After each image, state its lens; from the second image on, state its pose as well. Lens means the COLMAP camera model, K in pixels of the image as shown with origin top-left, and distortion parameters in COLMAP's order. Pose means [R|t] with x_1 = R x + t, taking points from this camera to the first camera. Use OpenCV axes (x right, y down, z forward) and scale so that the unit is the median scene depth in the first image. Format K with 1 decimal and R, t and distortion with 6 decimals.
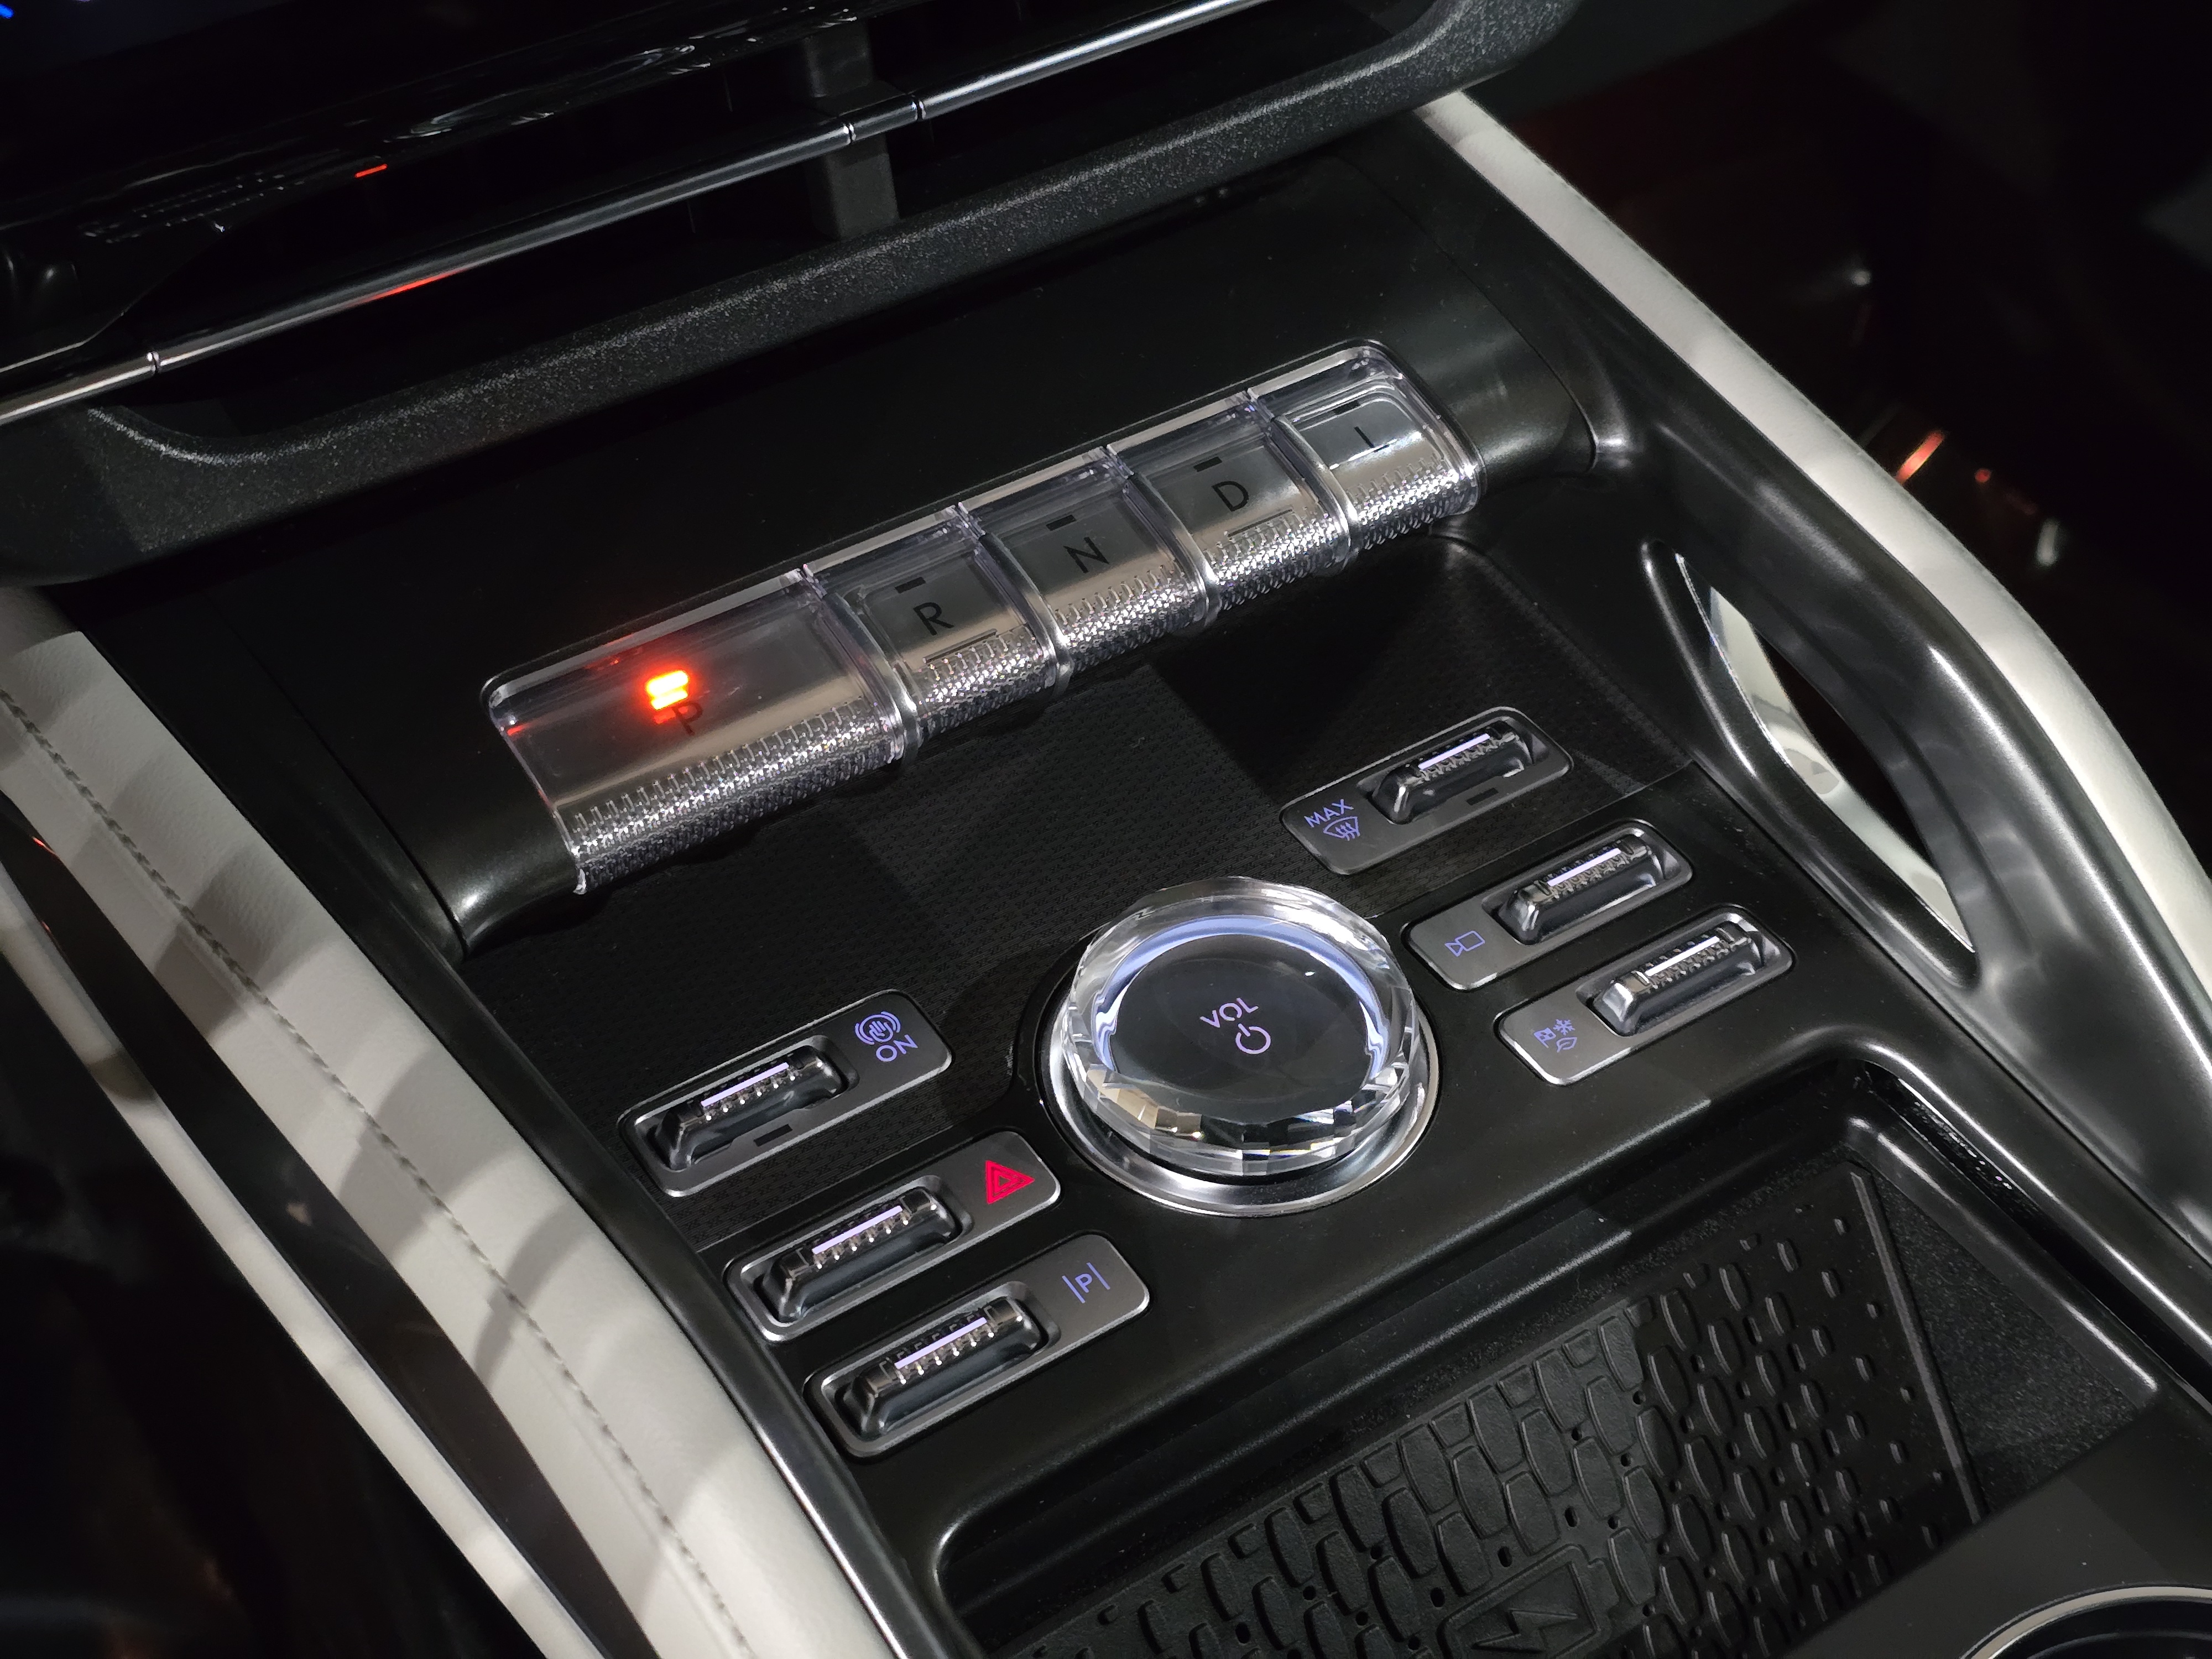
lens RADIAL K [[2970.3, 0, 1087.1], [0, 2970.3, 875.4], [0, 0, 1]] dist [0.106196, 0.000000]
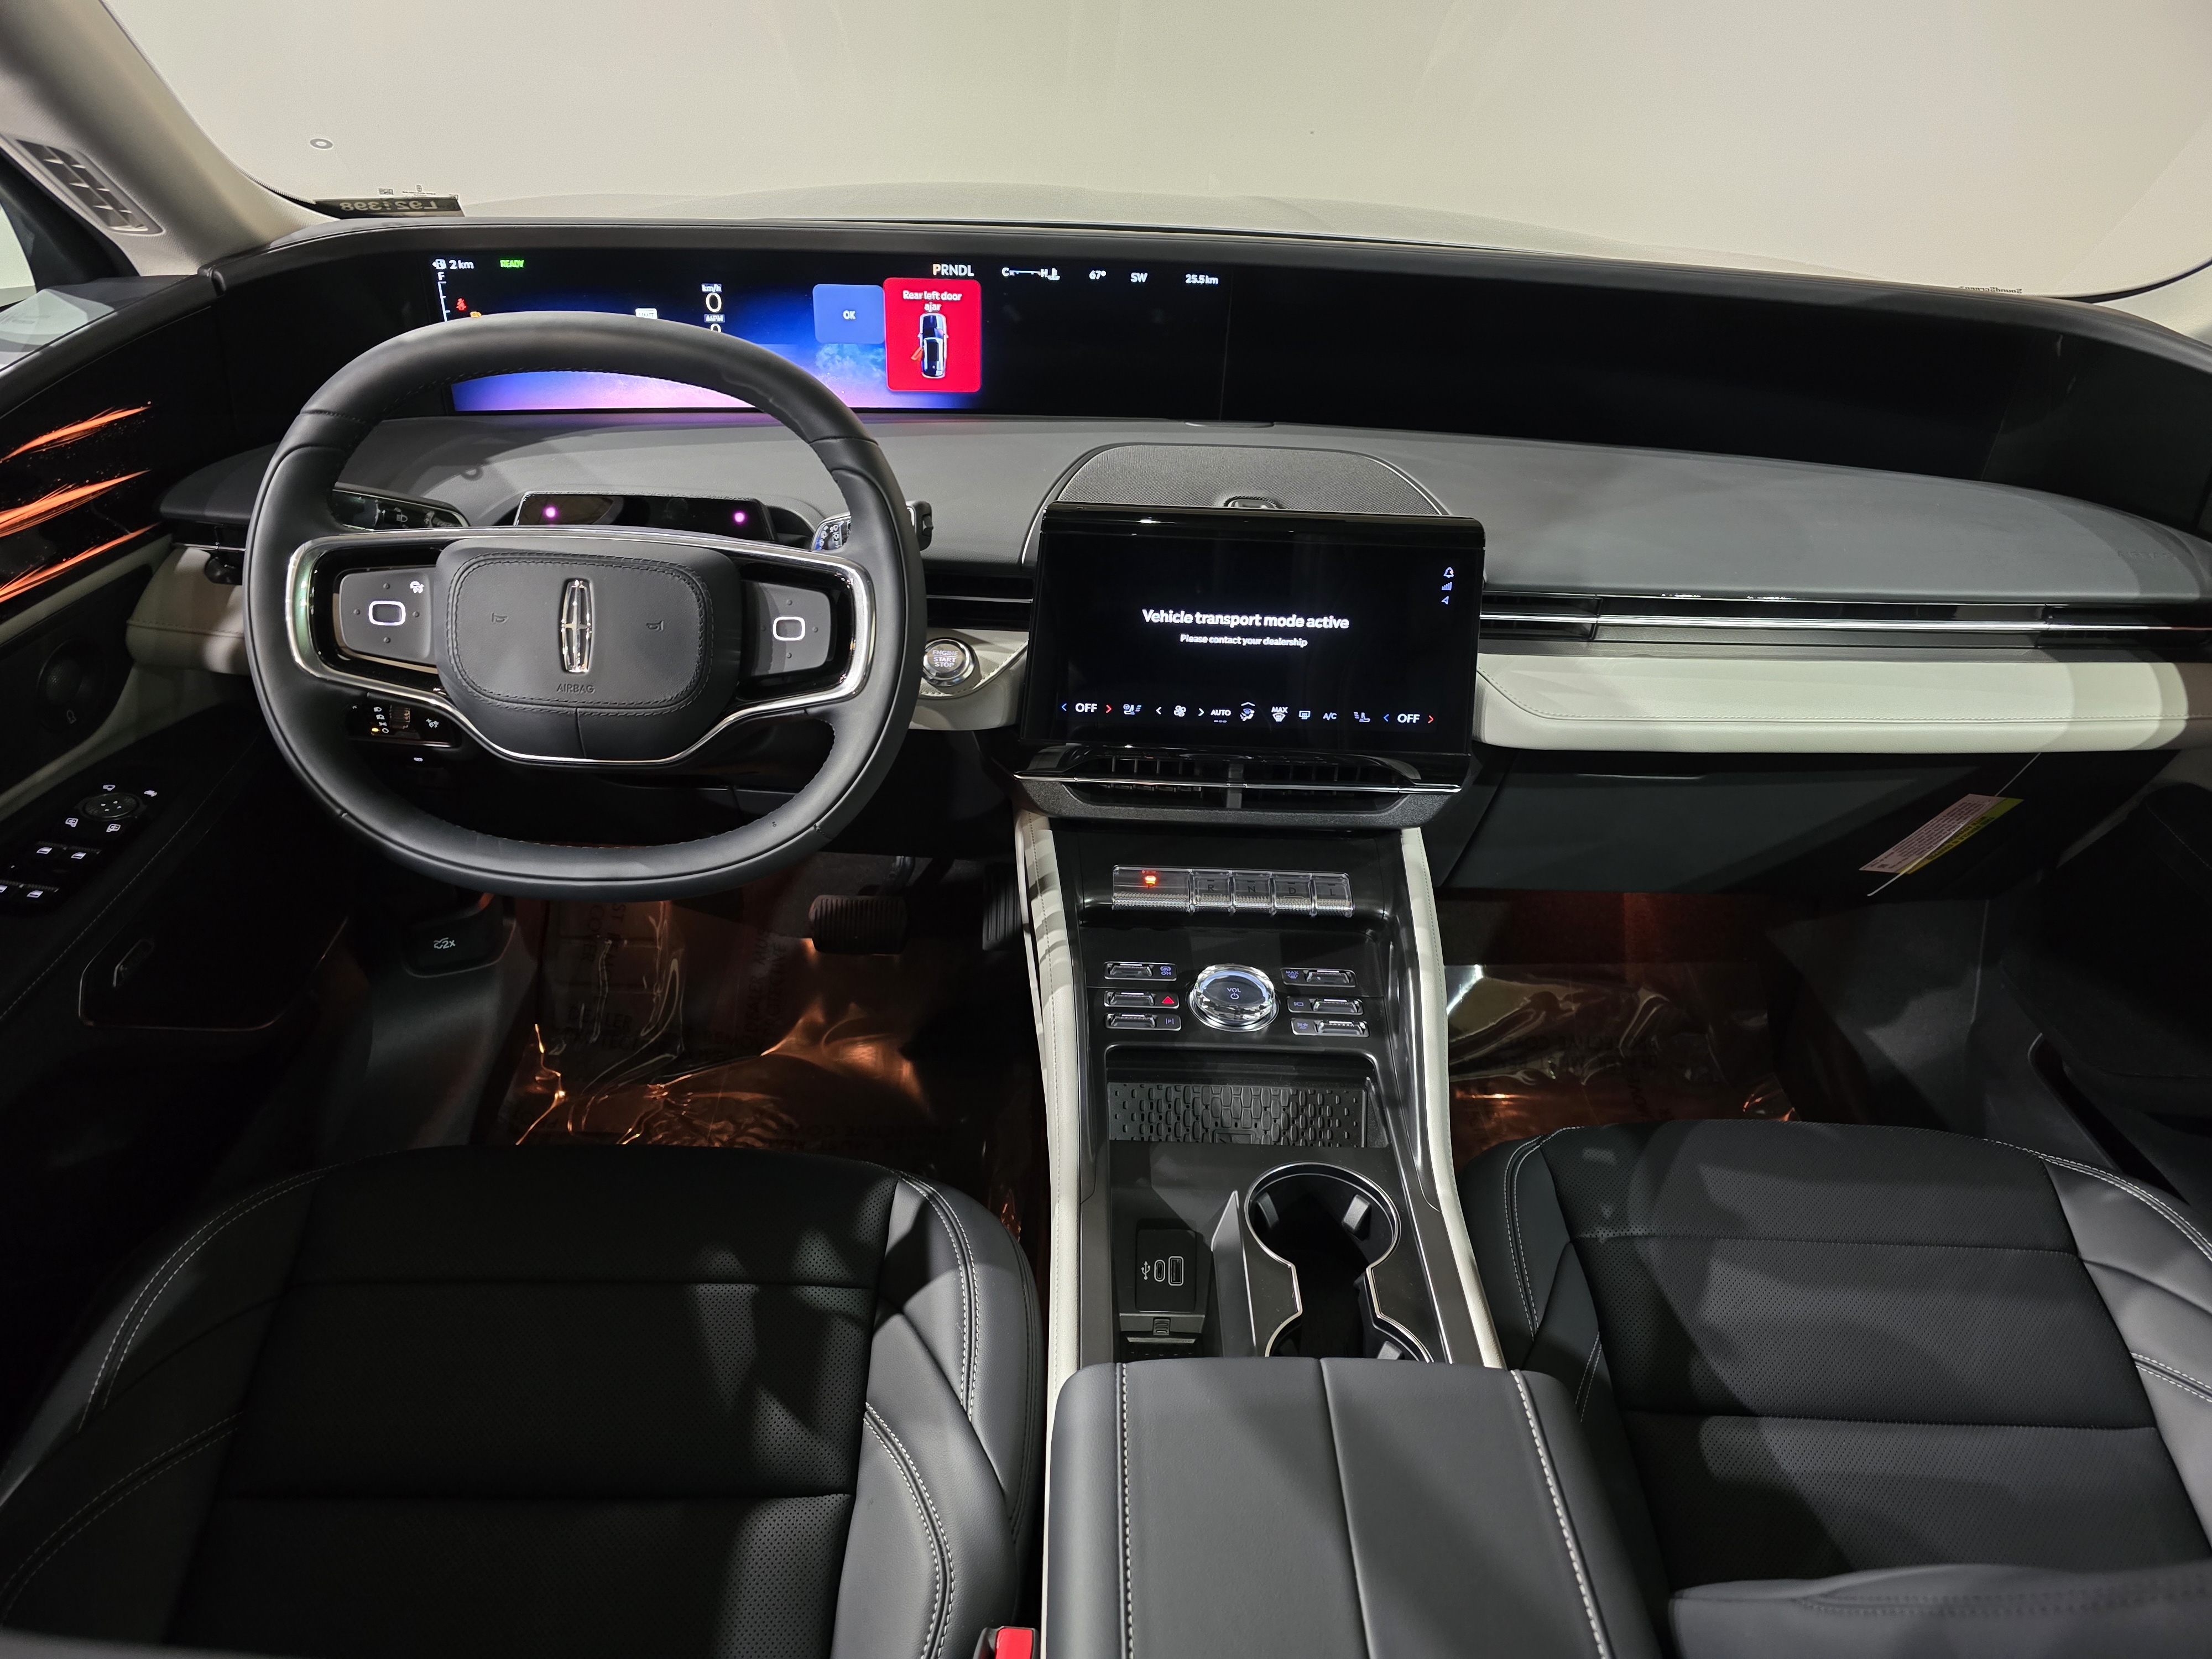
lens RADIAL K [[1498.5, 0, 1111.0], [0, 1498.5, 848.0], [0, 0, 1]] dist [0.054680, -0.059212]
pose [[0.840703, 0.307765, -0.445533, 0.810095], [-0.411015, 0.898354, -0.155006, 0.272233], [0.352541, 0.313435, 0.881744, -1.067258]]
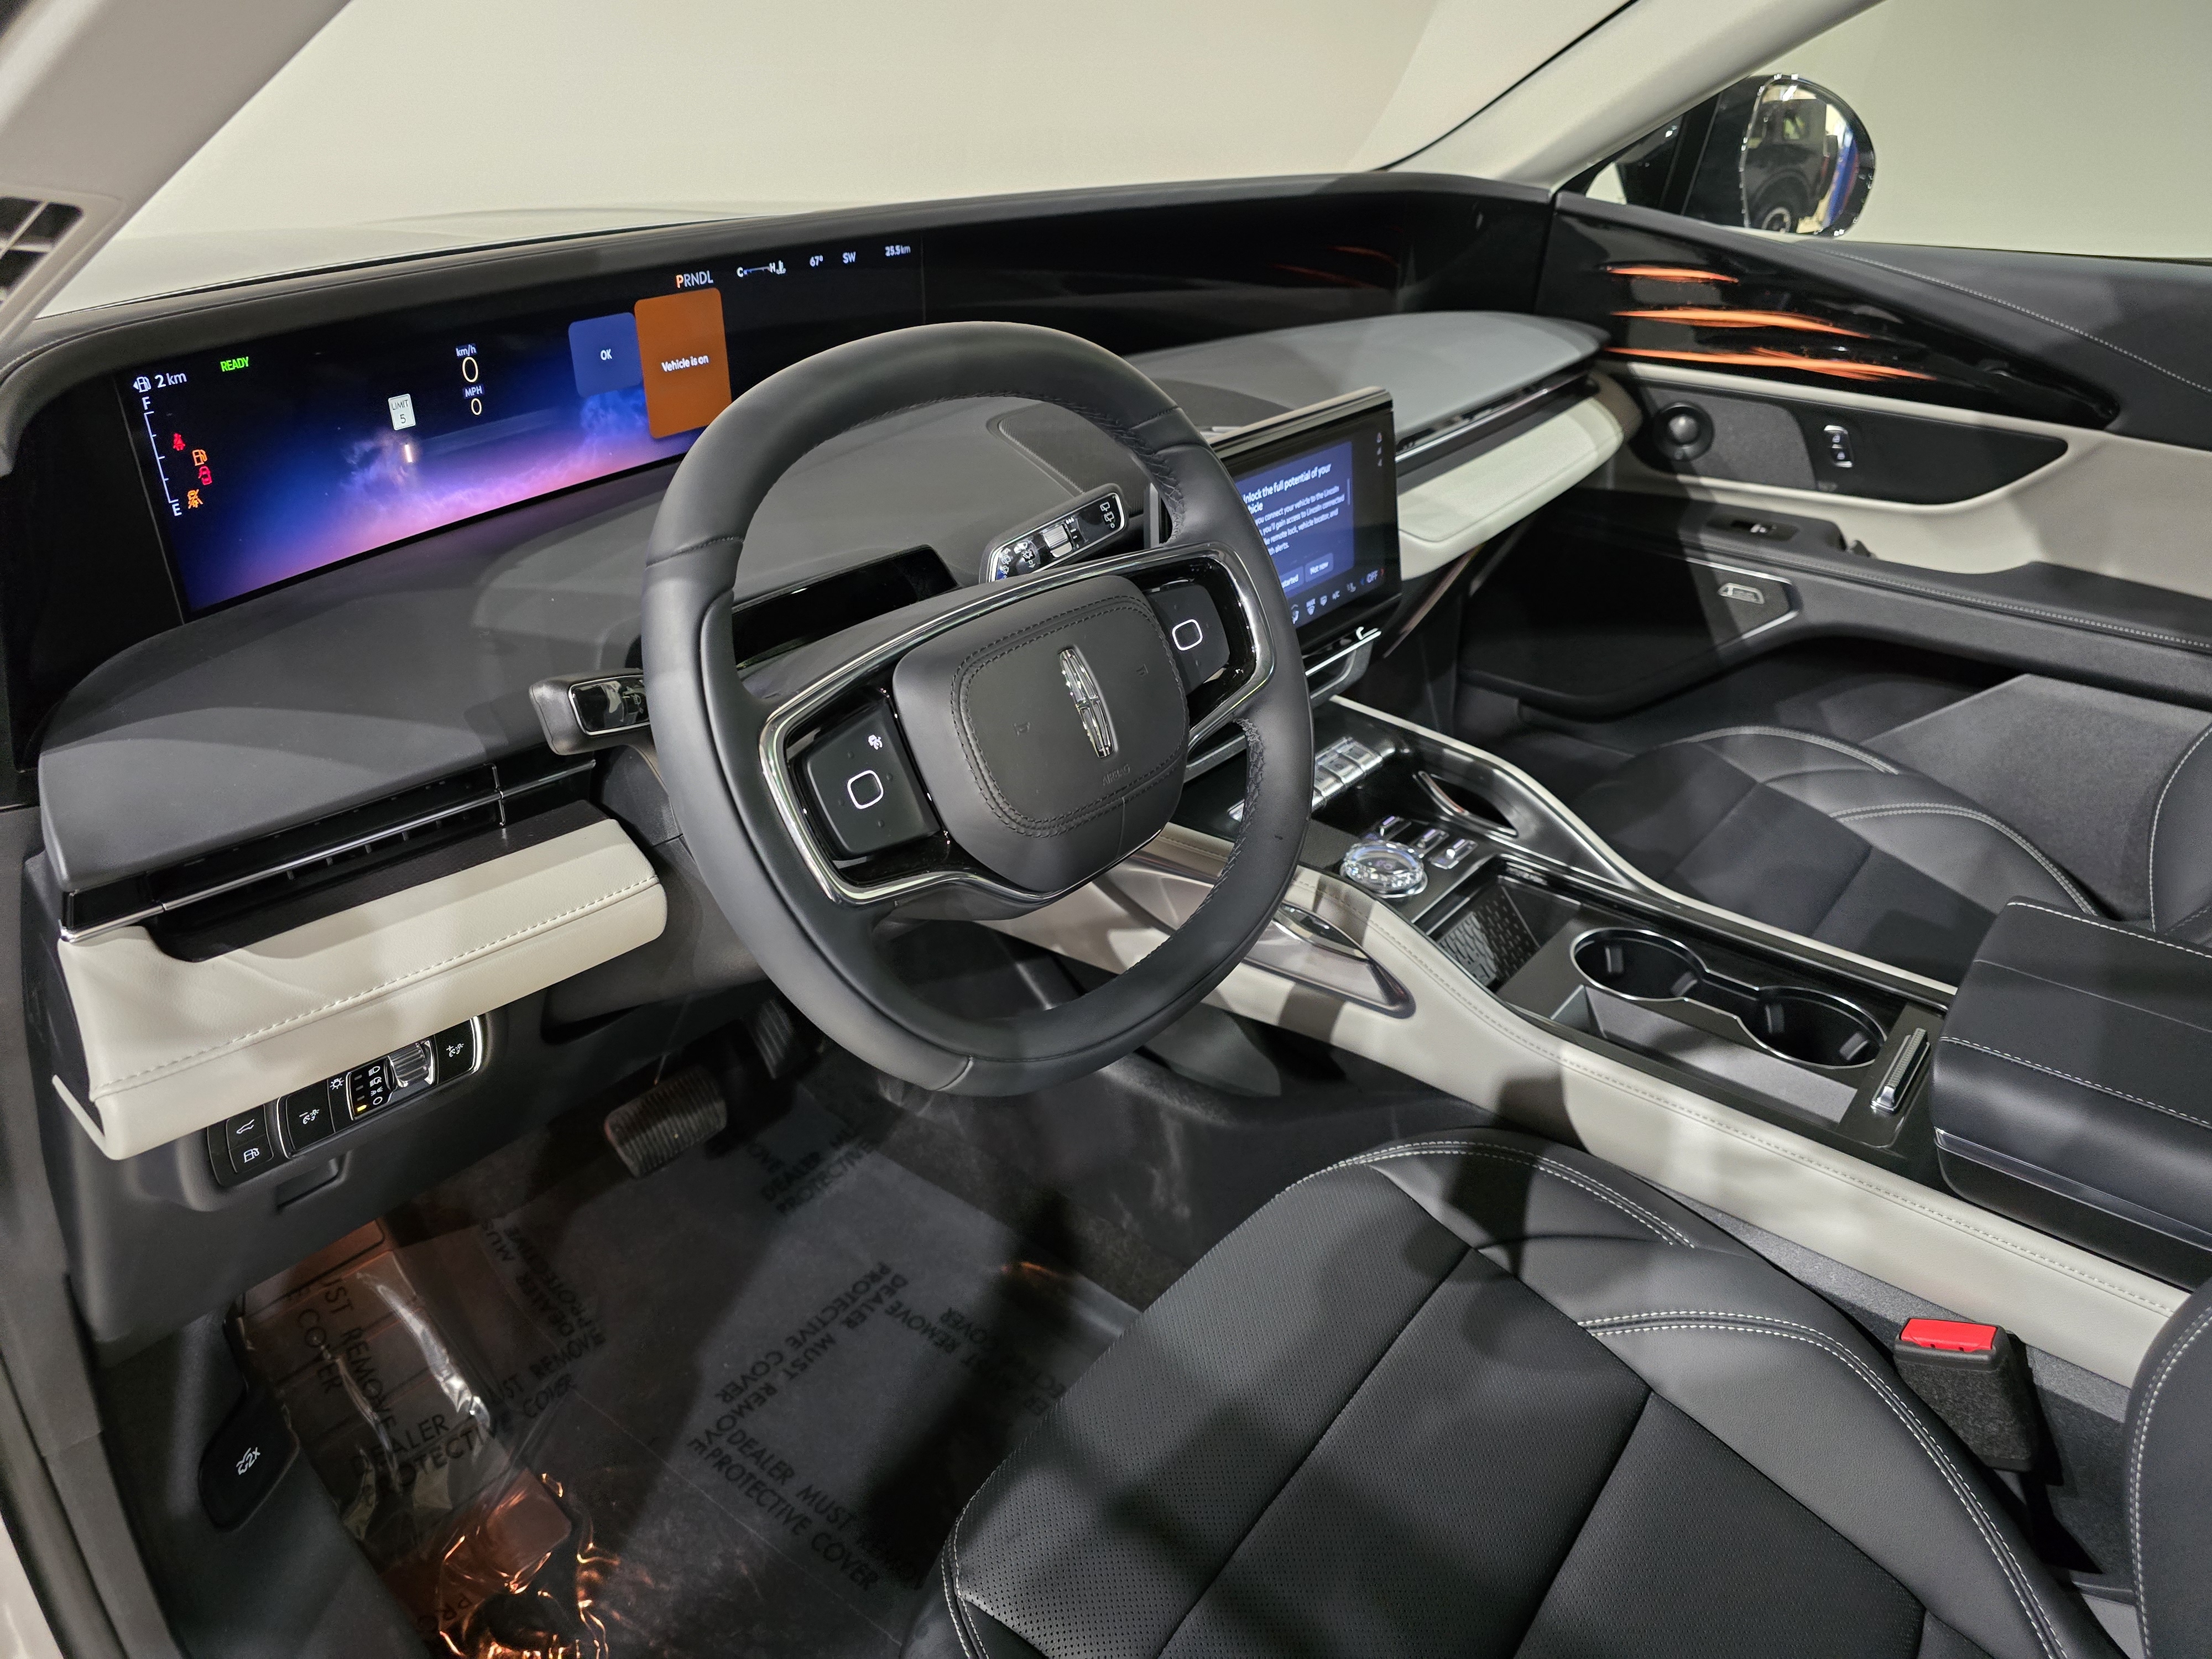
lens RADIAL K [[1498.5, 0, 1109.1], [0, 1498.5, 820.9], [0, 0, 1]] dist [0.054680, -0.059212]
pose [[0.949228, -0.140205, 0.281618, -0.994531], [0.216072, 0.941203, -0.259712, 0.494694], [-0.228647, 0.307376, 0.923710, -1.069767]]
